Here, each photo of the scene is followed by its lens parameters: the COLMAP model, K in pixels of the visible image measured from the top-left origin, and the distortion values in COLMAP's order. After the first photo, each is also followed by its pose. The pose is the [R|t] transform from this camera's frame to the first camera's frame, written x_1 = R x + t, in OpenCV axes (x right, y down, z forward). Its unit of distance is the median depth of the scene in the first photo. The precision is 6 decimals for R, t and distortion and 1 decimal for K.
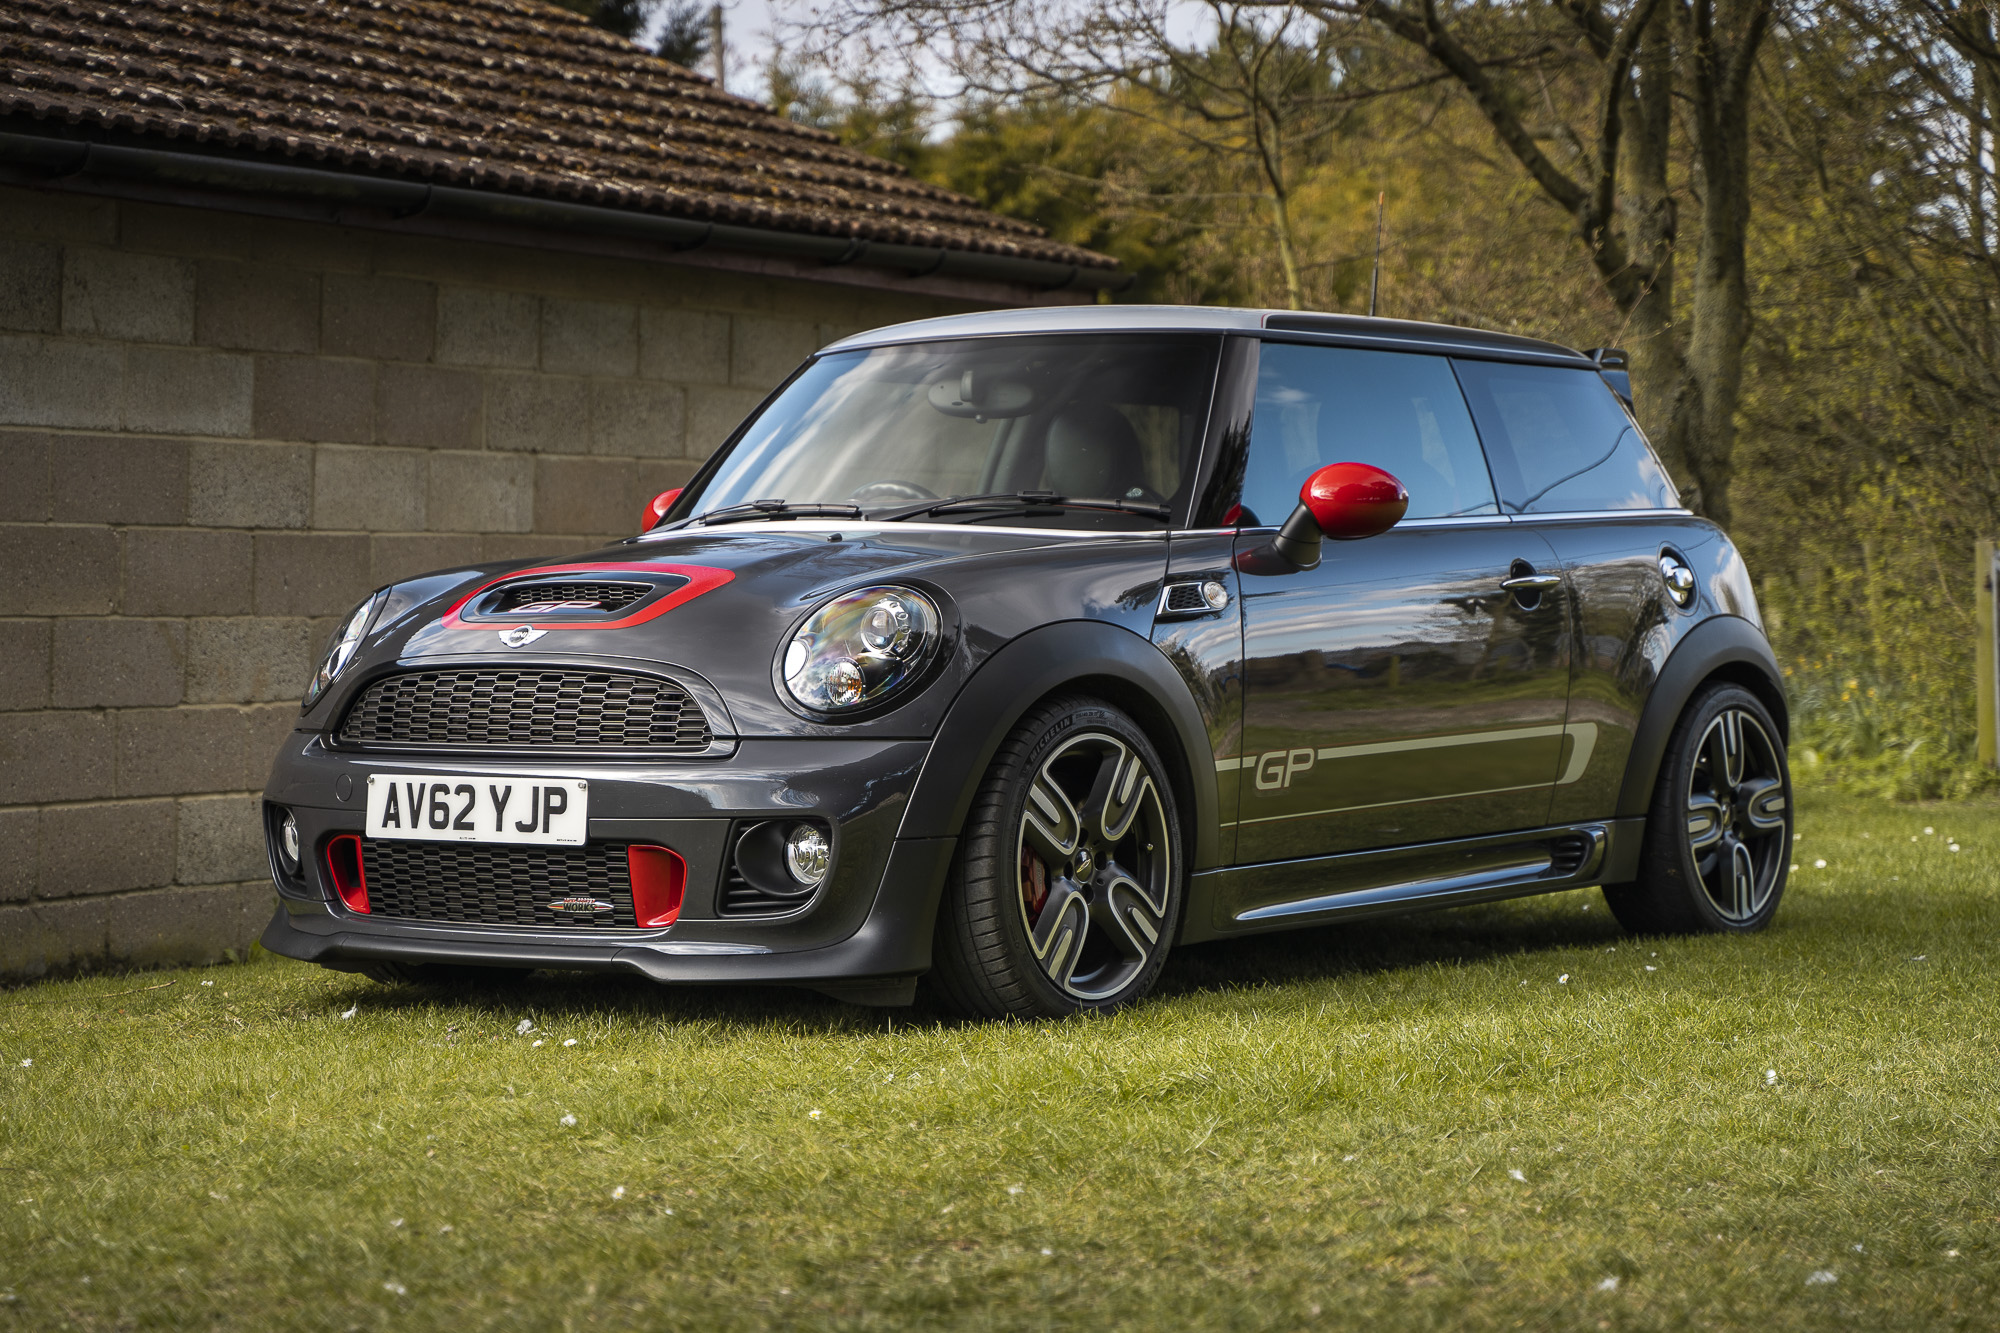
lens RADIAL K [[3997.7, 0, 949.9], [0, 3997.7, 639.3], [0, 0, 1]] dist [0.276065, -0.021571]
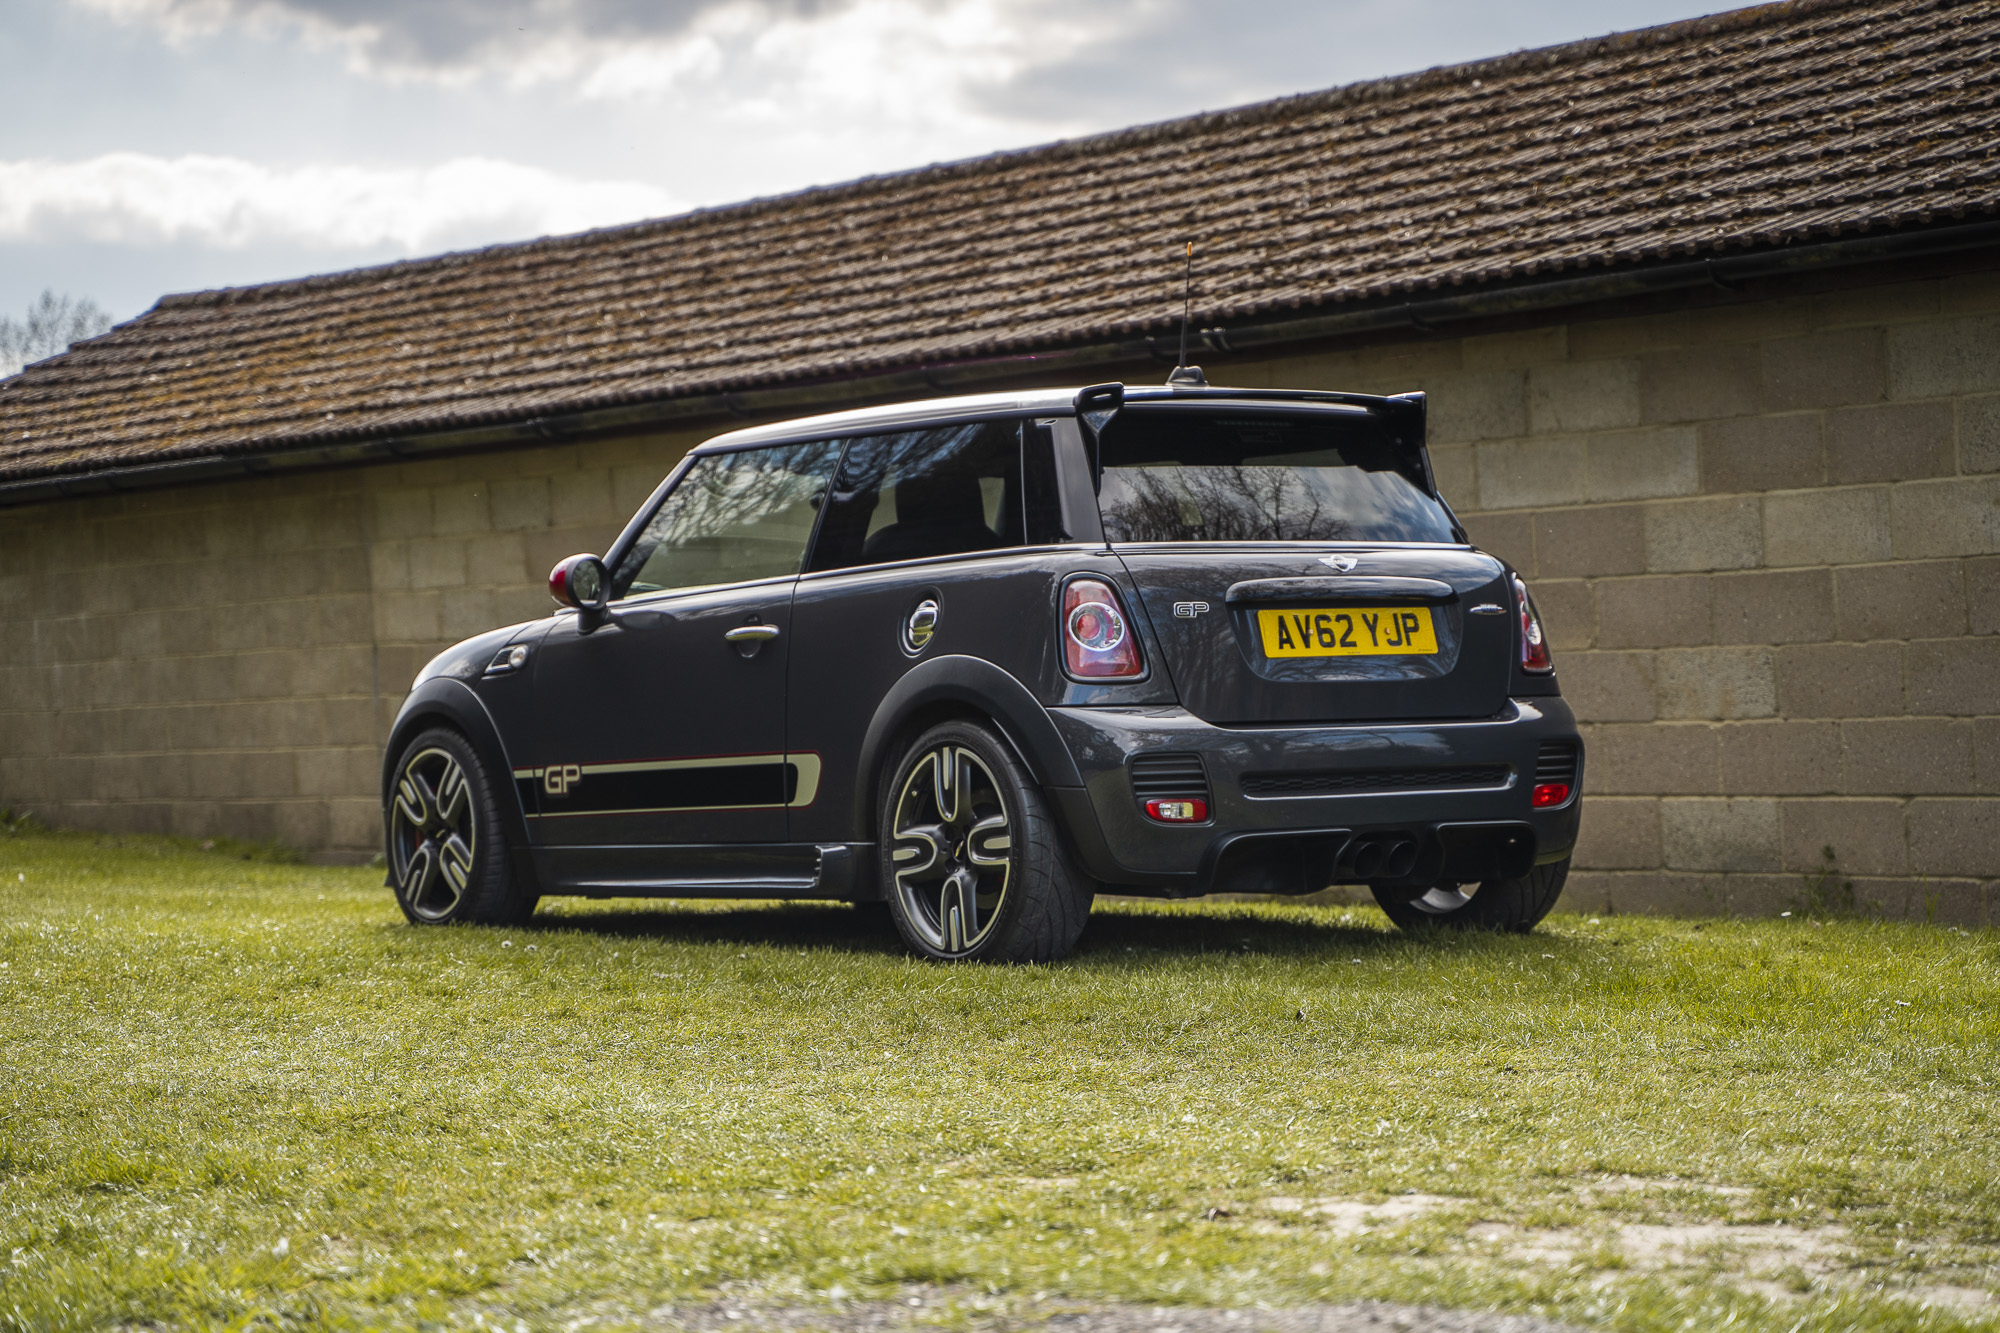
lens RADIAL K [[4128.7, 0, 1000.0], [0, 4128.7, 666.5], [0, 0, 1]] dist [0.310712, 0.024048]
pose [[-0.289319, 0.001097, -0.957232, 1.109403], [0.018931, 0.999810, -0.004576, 0.001977], [0.957046, -0.019446, -0.289285, 1.220529]]
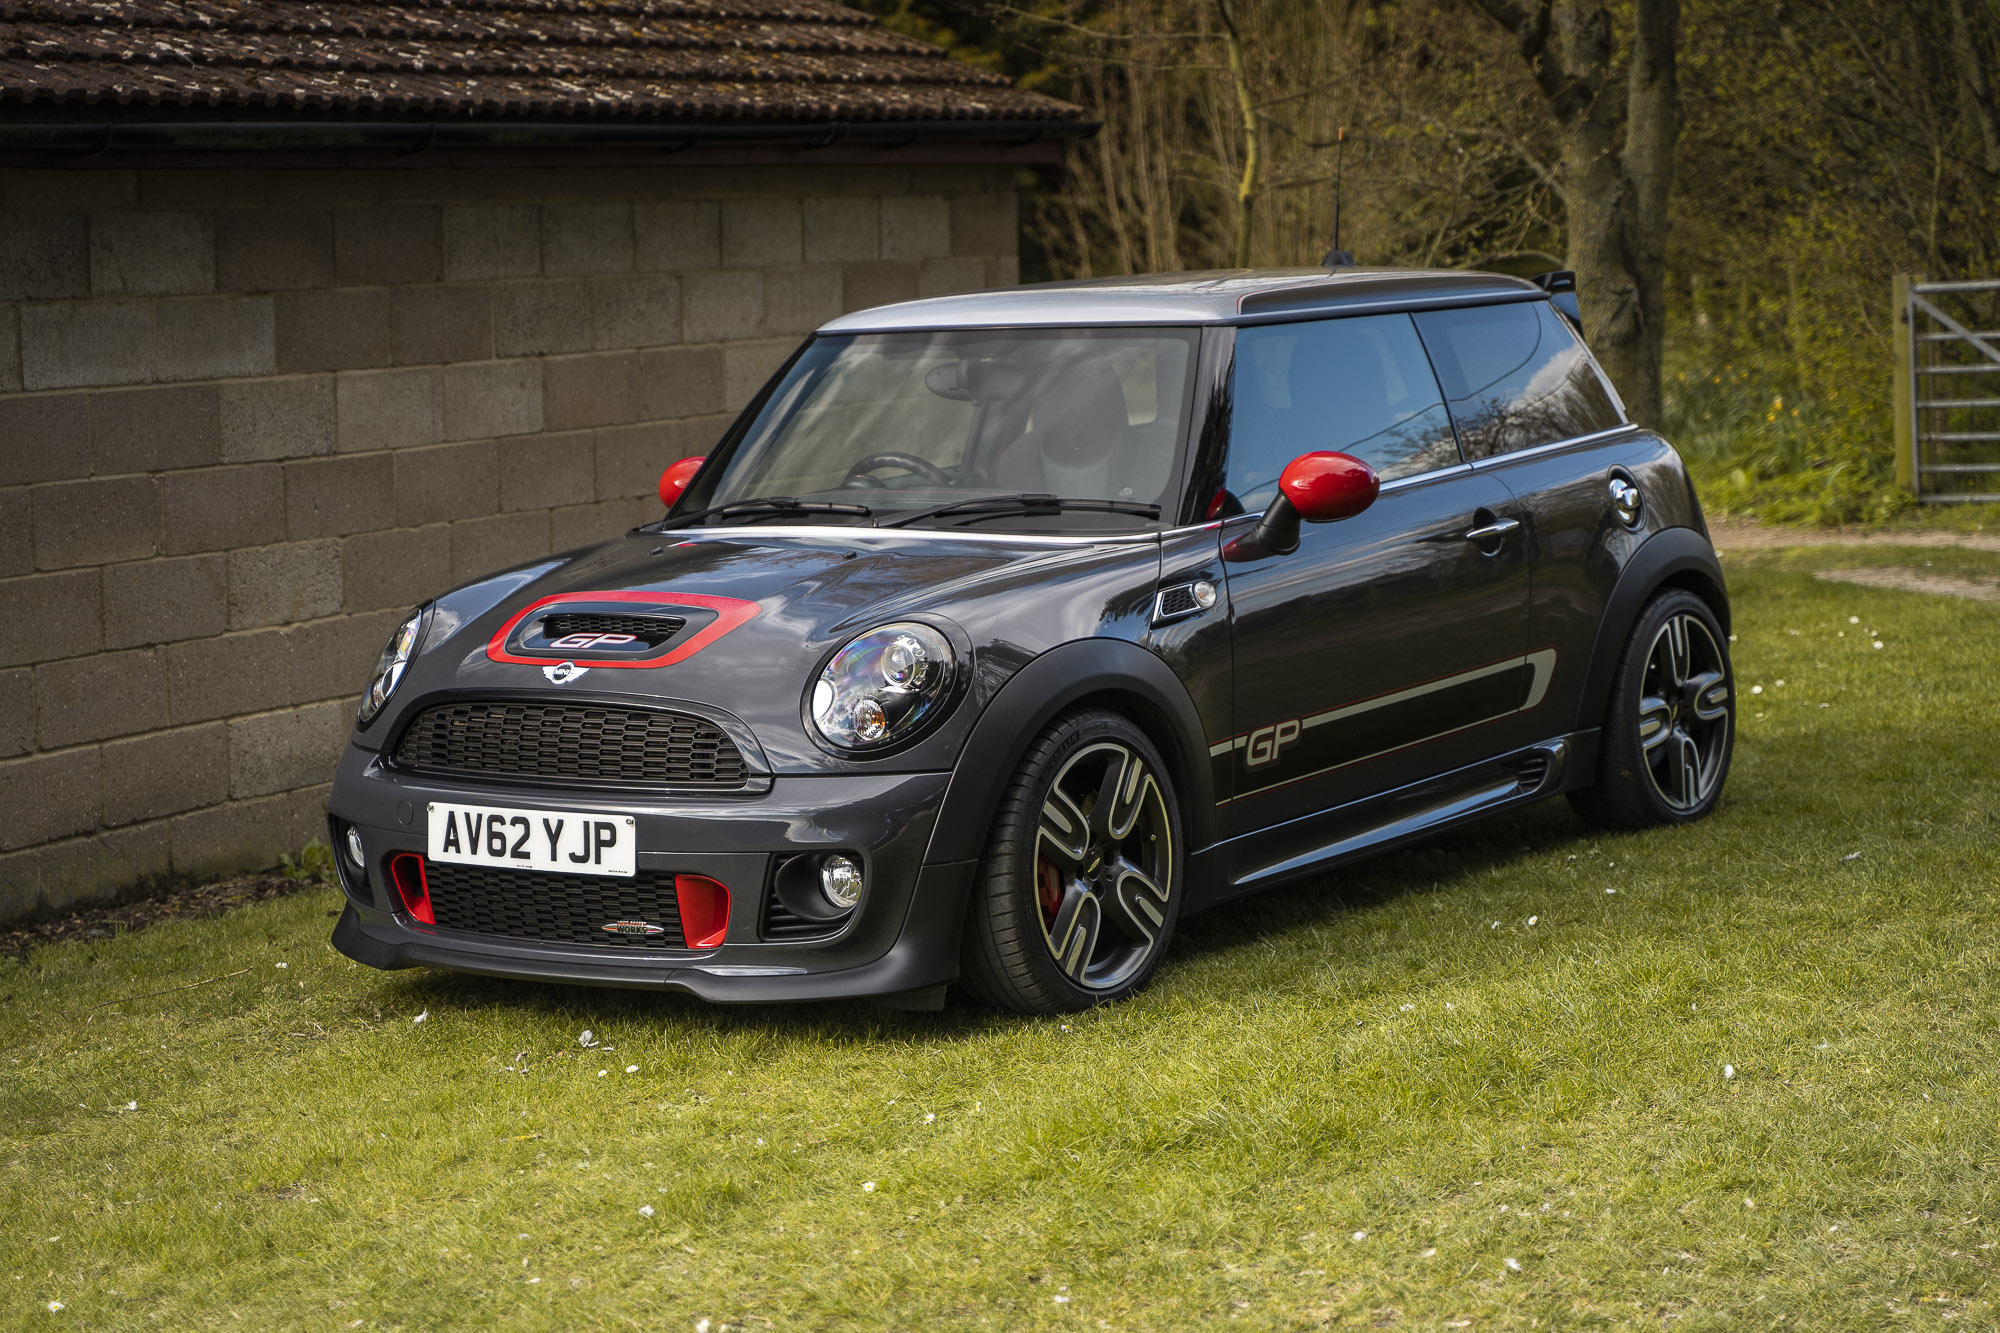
lens RADIAL K [[3827.7, 0, 1000.0], [0, 3827.7, 666.5], [0, 0, 1]] dist [0.266081, 0.115790]
pose [[0.999029, -0.039040, 0.020415, -0.008078], [0.036677, 0.993742, 0.105509, -0.078039], [-0.024407, -0.104658, 0.994209, -0.019577]]
